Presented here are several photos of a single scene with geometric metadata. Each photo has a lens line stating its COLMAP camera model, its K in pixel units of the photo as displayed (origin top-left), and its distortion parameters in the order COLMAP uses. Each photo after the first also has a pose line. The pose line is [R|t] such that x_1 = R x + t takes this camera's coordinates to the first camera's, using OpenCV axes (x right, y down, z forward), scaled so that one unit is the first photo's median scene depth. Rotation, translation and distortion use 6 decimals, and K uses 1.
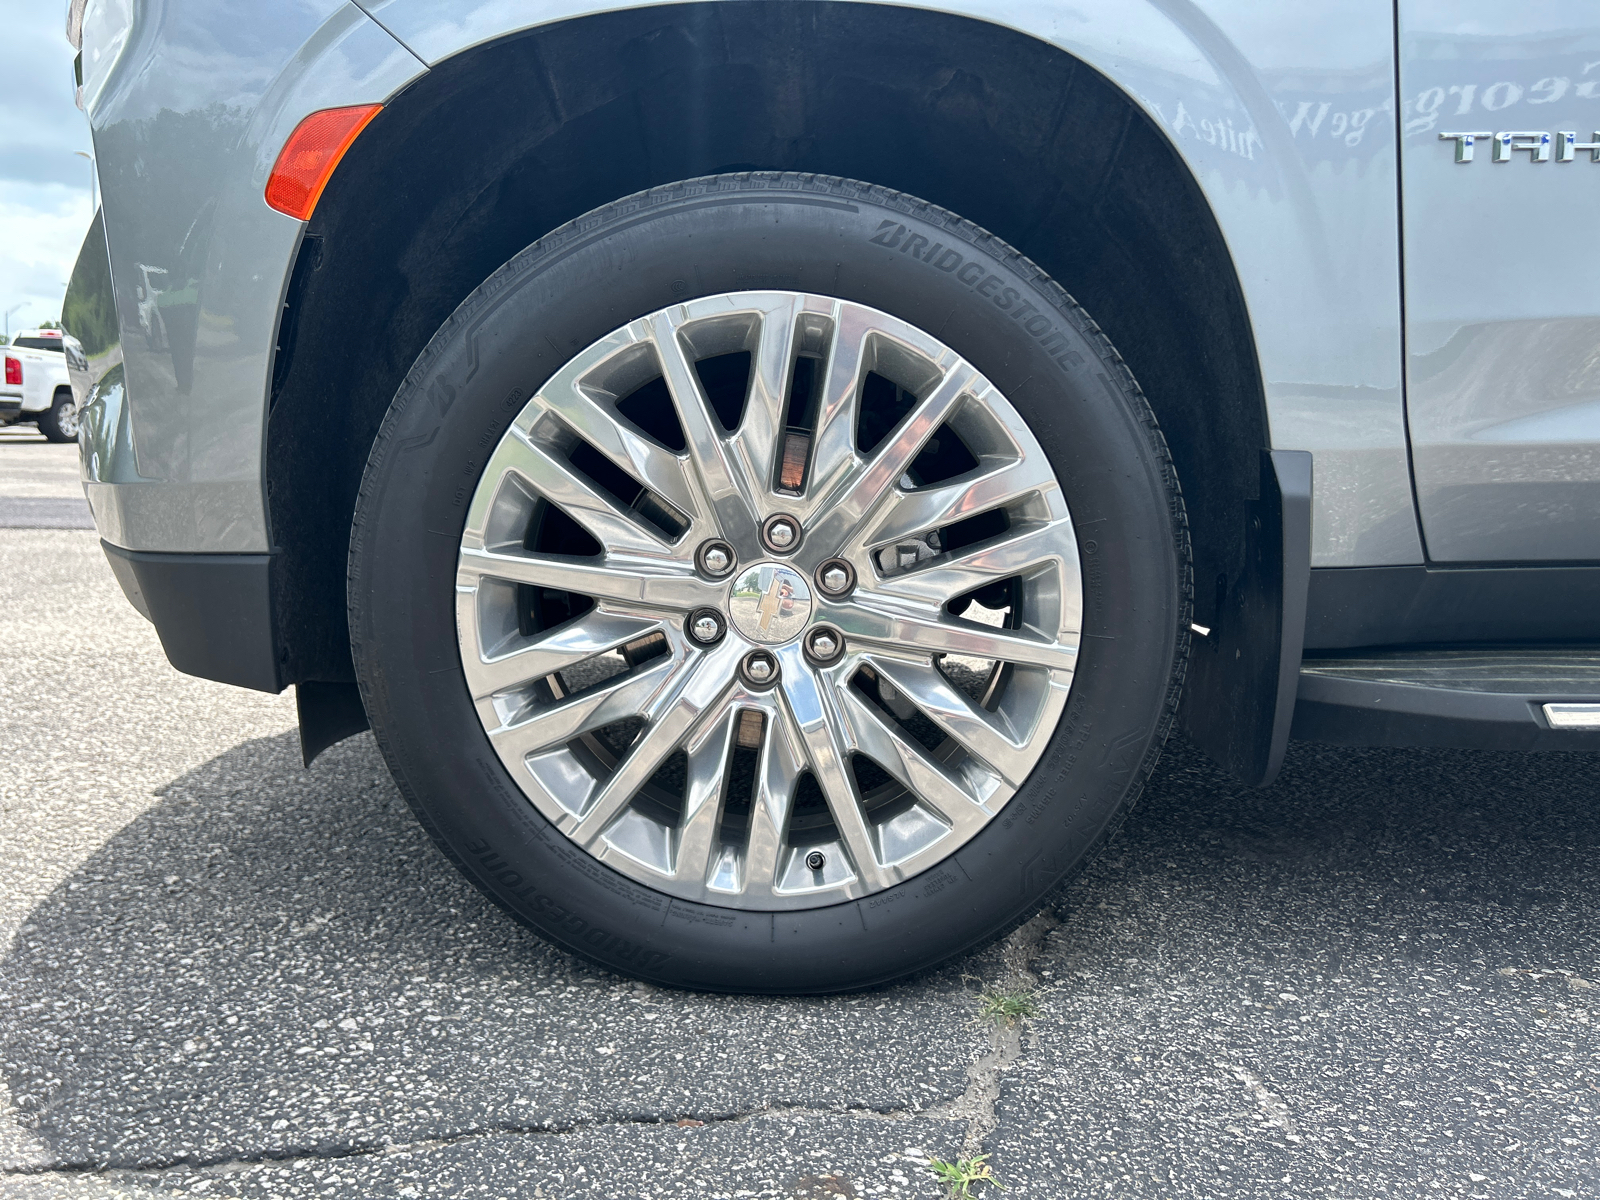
lens RADIAL K [[1197.8, 0, 819.9], [0, 1197.8, 605.1], [0, 0, 1]] dist [0.053430, -0.062187]
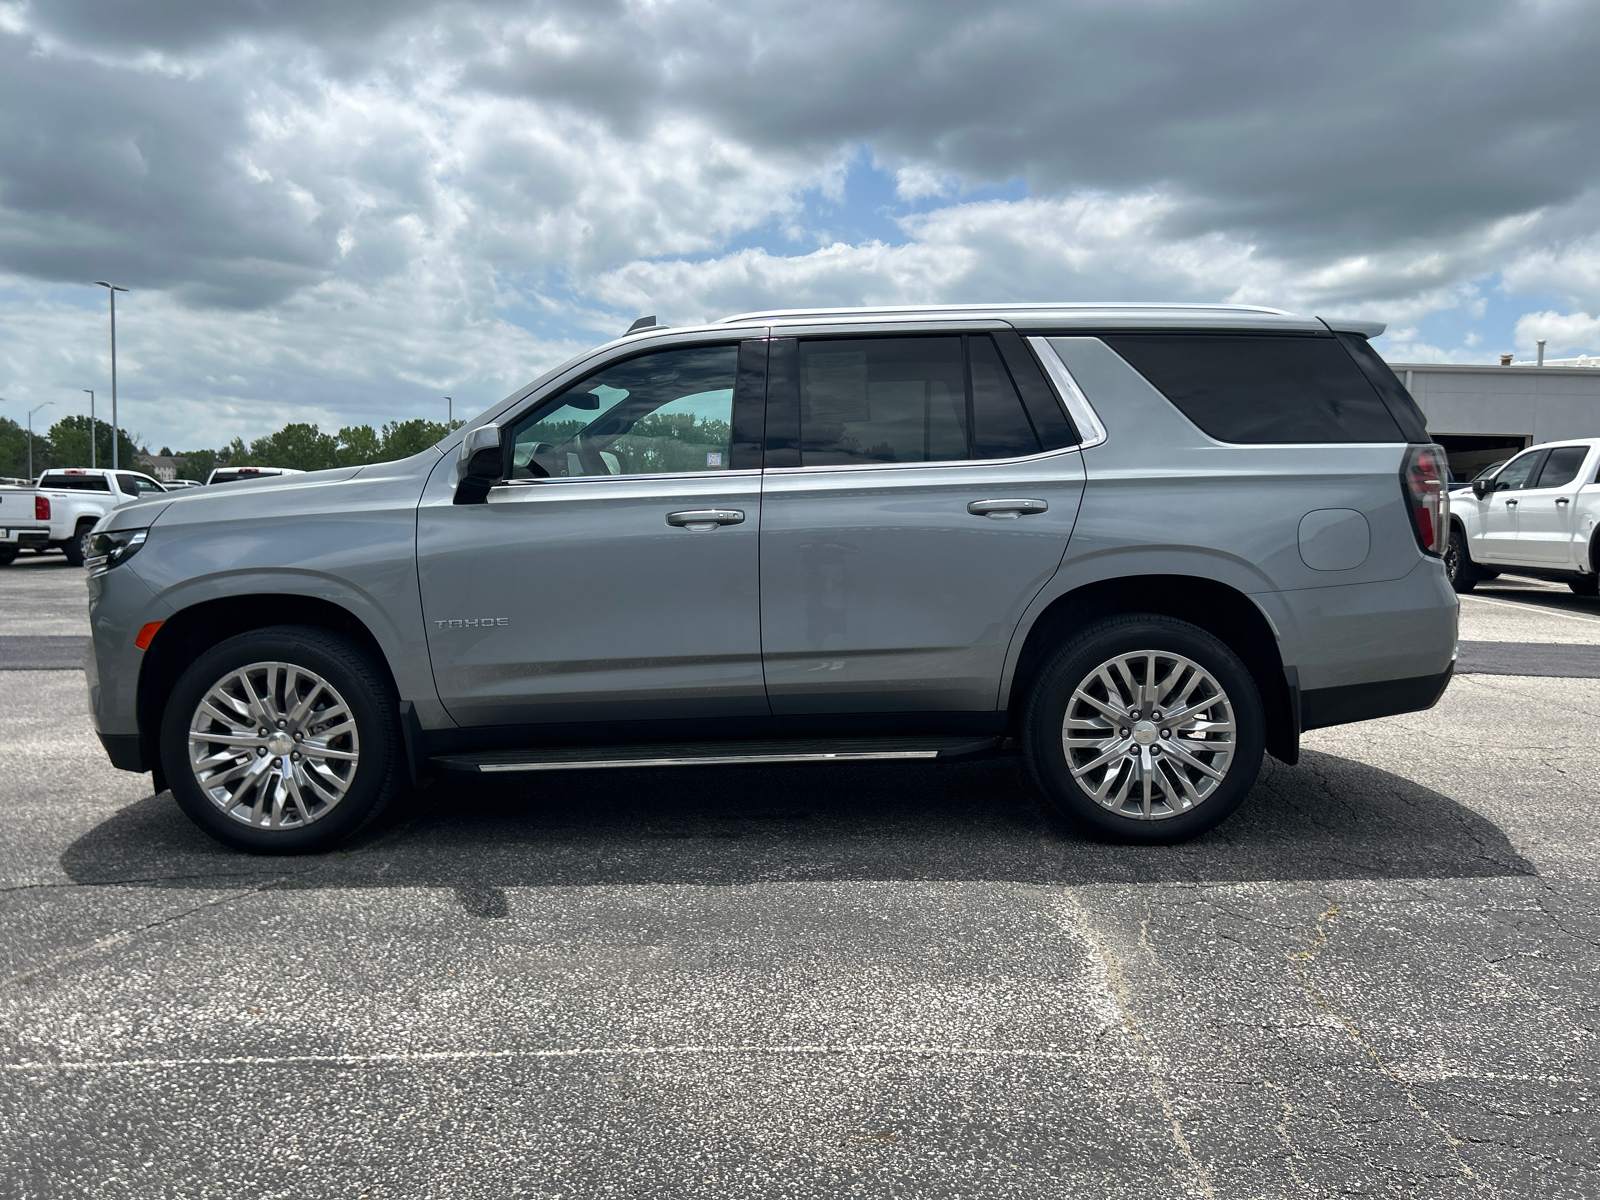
lens RADIAL K [[1197.8, 0, 819.9], [0, 1197.8, 605.1], [0, 0, 1]] dist [0.053430, -0.062187]
pose [[0.999510, -0.029133, -0.011417, 1.608859], [0.028451, 0.998030, -0.055911, -0.164632], [0.013023, 0.055558, 0.998371, -2.572405]]
